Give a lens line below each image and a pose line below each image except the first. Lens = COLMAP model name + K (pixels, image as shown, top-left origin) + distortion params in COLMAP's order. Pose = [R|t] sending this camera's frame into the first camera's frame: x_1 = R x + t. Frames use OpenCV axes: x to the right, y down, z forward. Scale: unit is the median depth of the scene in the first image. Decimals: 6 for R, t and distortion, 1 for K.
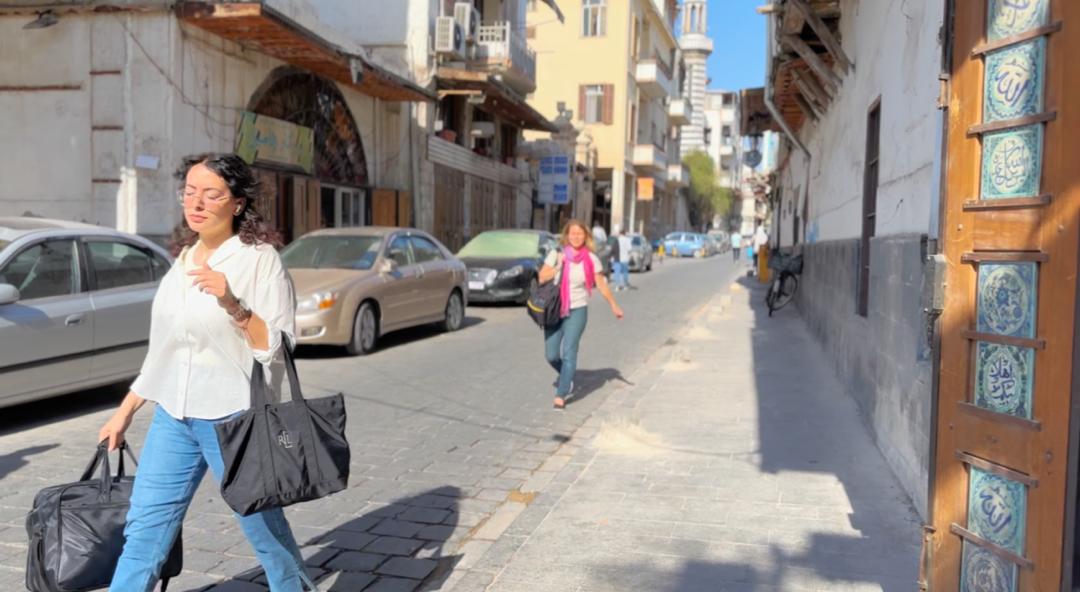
lens RADIAL K [[879.0, 0, 539.7], [0, 879.0, 295.5], [0, 0, 1]] dist [0.077223, 0.001387]
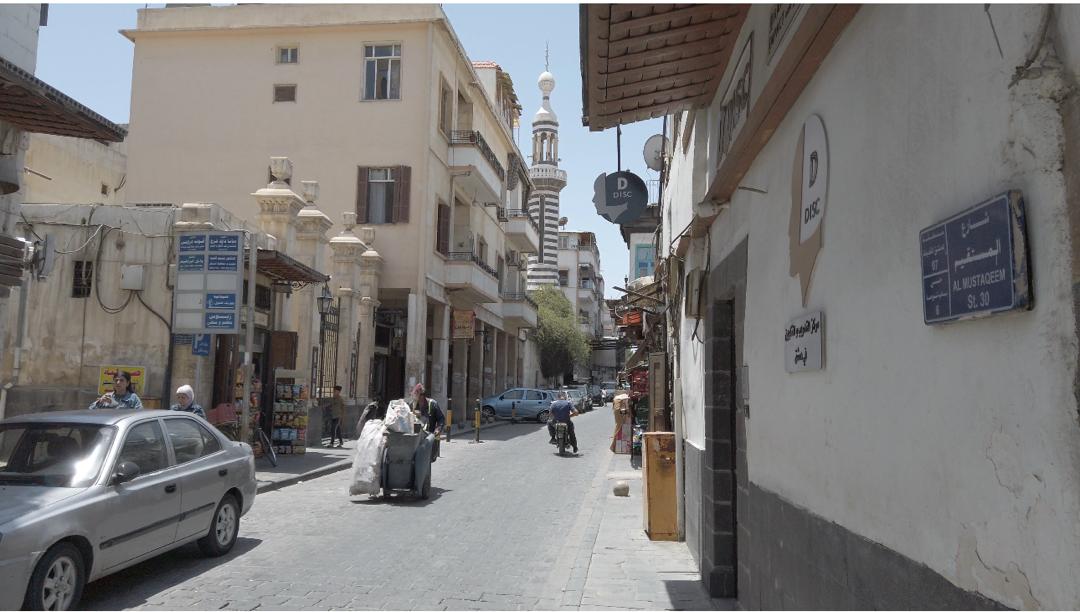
lens RADIAL K [[827.1, 0, 541.4], [0, 827.1, 305.0], [0, 0, 1]] dist [0.004351, 0.000516]
pose [[0.988824, 0.008392, 0.148854, 0.074073], [0.016260, 0.986389, -0.163621, -0.026837], [-0.148201, 0.164212, 0.975229, 0.324600]]
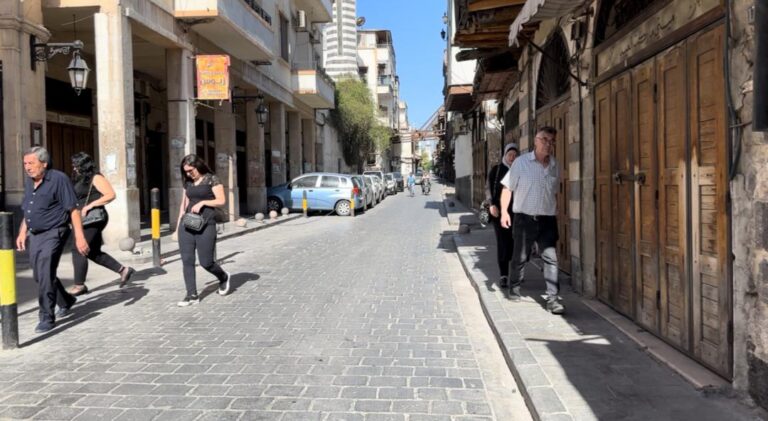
lens RADIAL K [[625.1, 0, 383.8], [0, 625.1, 209.3], [0, 0, 1]] dist [0.077223, 0.001387]
pose [[0.978692, -0.054723, 0.197909, 0.121531], [0.058619, 0.998184, -0.013876, -0.038429], [-0.196791, 0.025182, 0.980122, 0.586356]]
